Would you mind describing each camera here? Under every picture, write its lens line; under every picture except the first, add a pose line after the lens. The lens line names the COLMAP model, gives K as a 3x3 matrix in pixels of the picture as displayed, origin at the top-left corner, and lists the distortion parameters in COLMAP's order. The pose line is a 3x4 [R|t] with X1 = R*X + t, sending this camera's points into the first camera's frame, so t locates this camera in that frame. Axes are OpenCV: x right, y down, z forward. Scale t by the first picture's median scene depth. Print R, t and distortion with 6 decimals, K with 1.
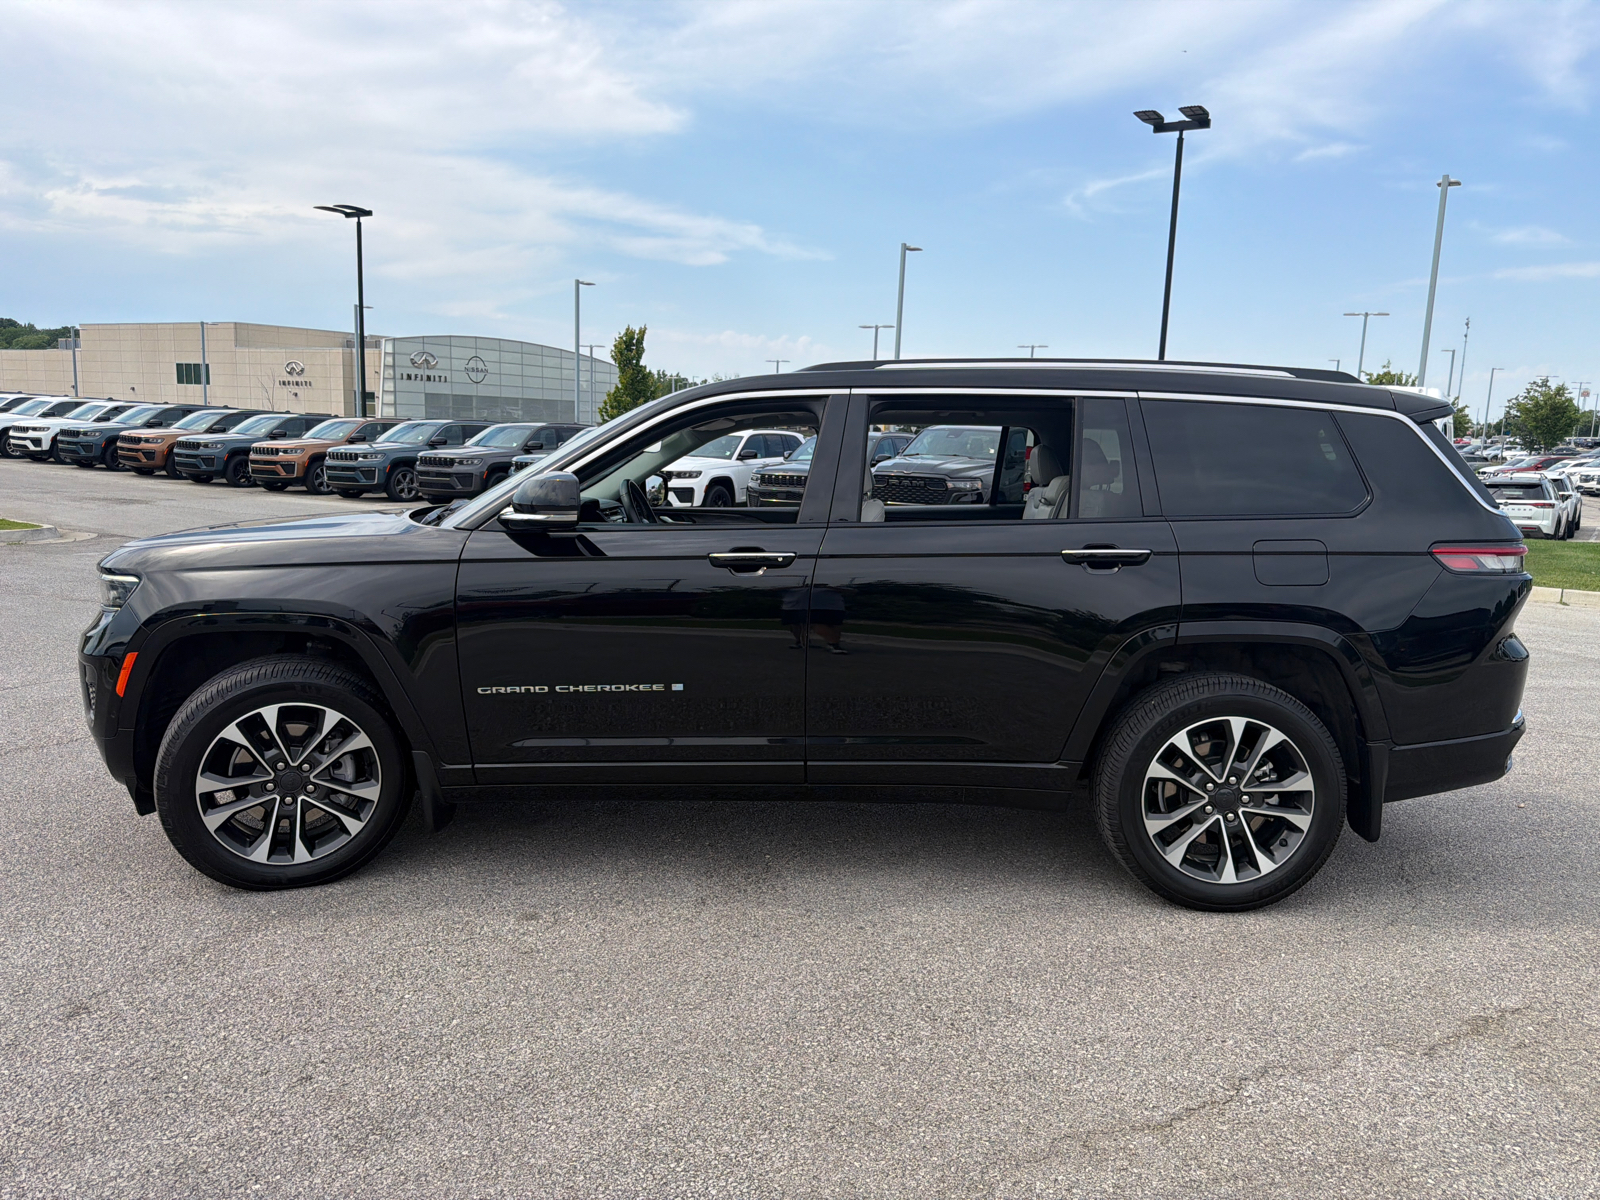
lens RADIAL K [[1196.6, 0, 800.0], [0, 1196.6, 600.0], [0, 0, 1]] dist [0.045895, -0.063144]
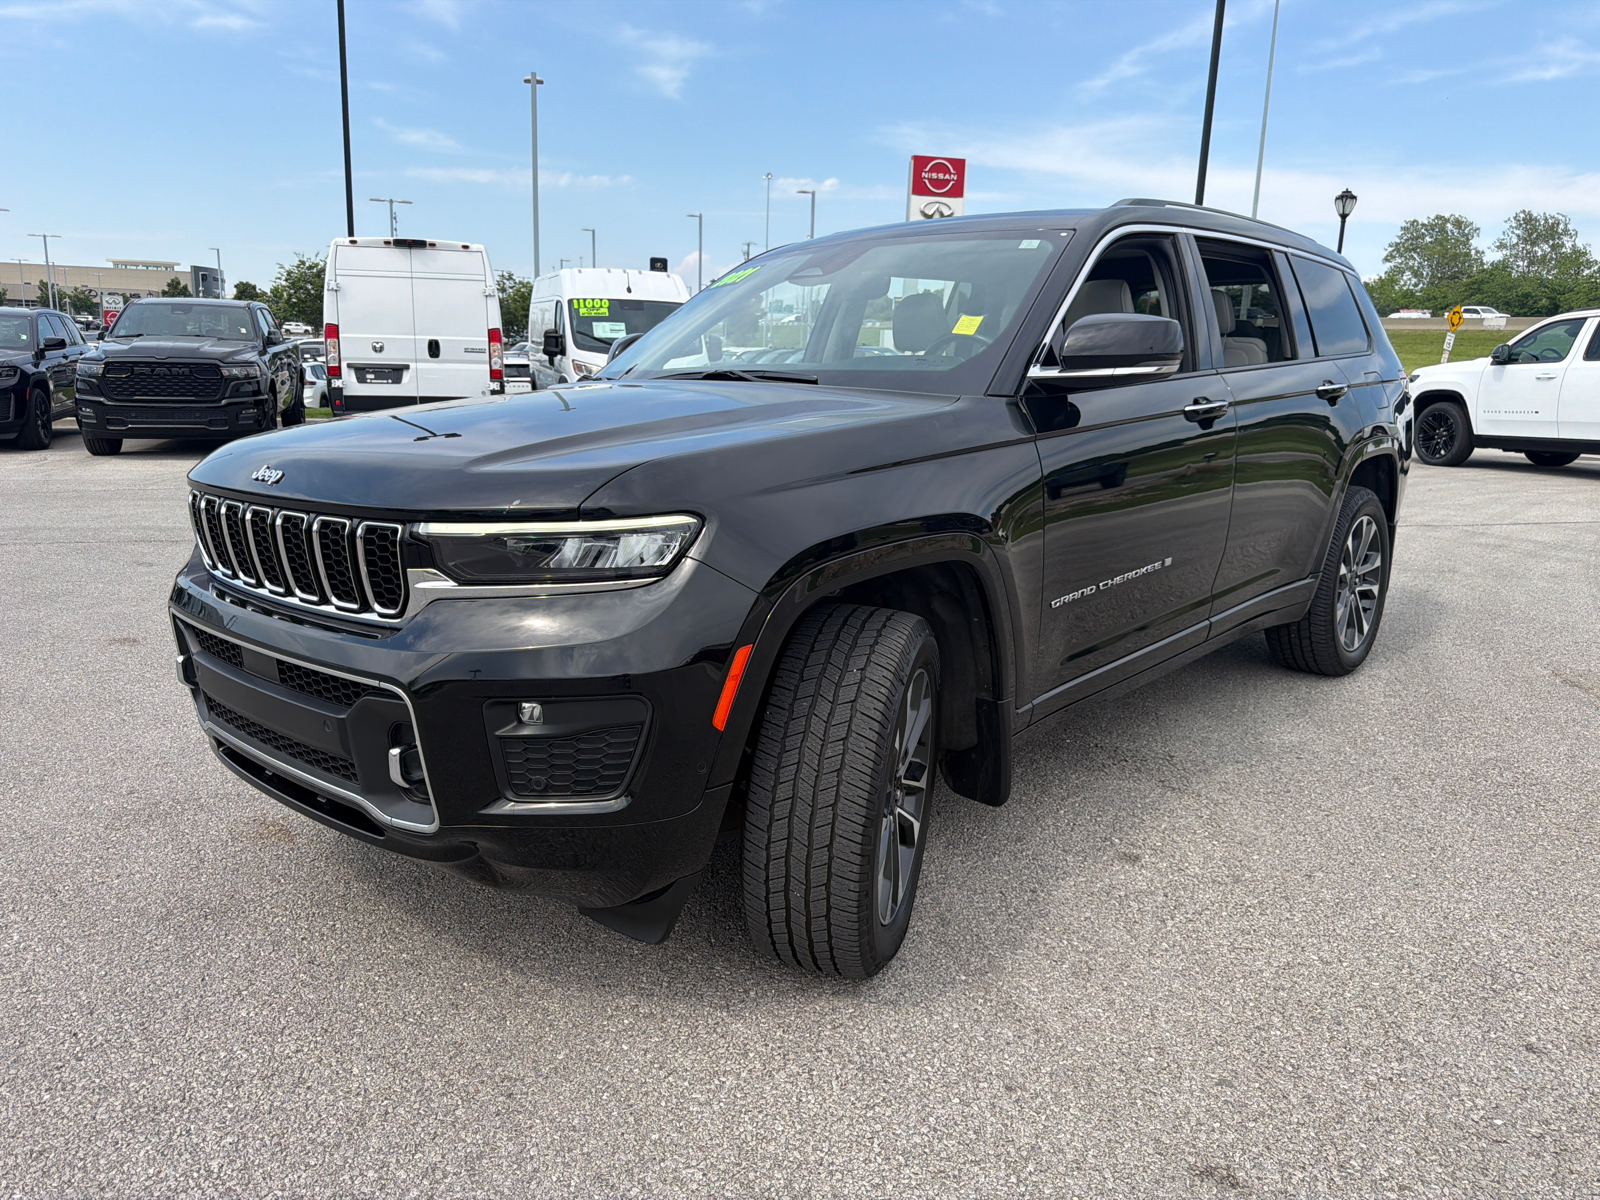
lens RADIAL K [[1170.2, 0, 800.0], [0, 1170.2, 600.0], [0, 0, 1]] dist [0.043678, -0.038048]
pose [[0.648852, -0.174845, 0.740554, -0.196301], [0.105769, 0.984518, 0.139773, -0.010596], [-0.753527, -0.012364, 0.657300, 0.132366]]
